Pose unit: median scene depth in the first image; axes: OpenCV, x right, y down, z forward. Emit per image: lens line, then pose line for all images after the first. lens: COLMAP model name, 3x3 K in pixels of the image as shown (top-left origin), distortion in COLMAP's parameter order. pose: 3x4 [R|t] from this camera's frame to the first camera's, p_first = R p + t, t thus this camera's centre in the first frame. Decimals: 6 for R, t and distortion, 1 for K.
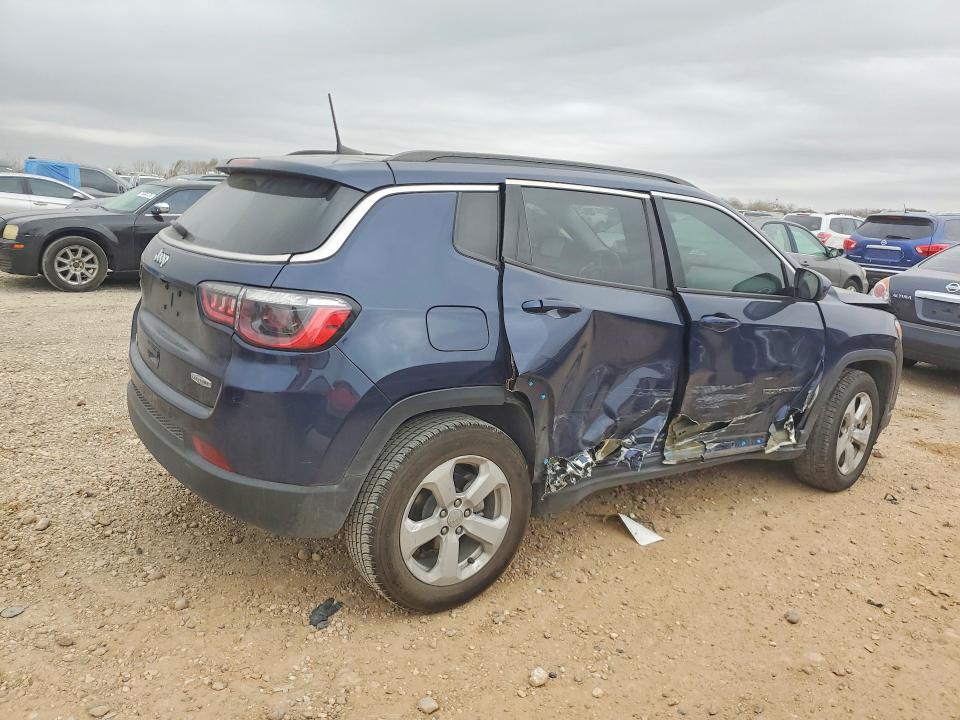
lens RADIAL K [[740.3, 0, 480.0], [0, 740.3, 360.0], [0, 0, 1]] dist [-0.104296, 0.133232]
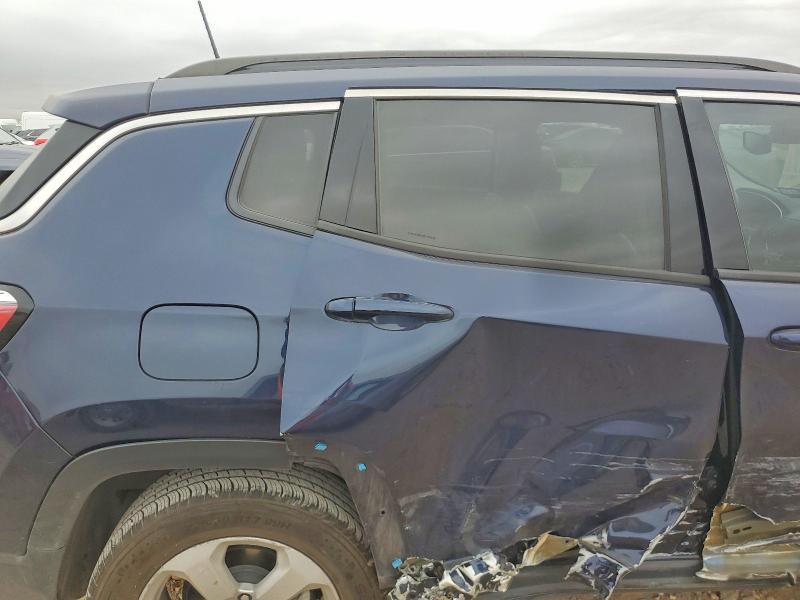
lens RADIAL K [[616.9, 0, 400.0], [0, 616.9, 300.0], [0, 0, 1]] dist [-0.104296, 0.133232]
pose [[0.867264, 0.059305, -0.494304, 0.299460], [-0.048749, 0.998224, 0.034234, -0.085278], [0.495457, -0.005593, 0.868615, 0.537879]]
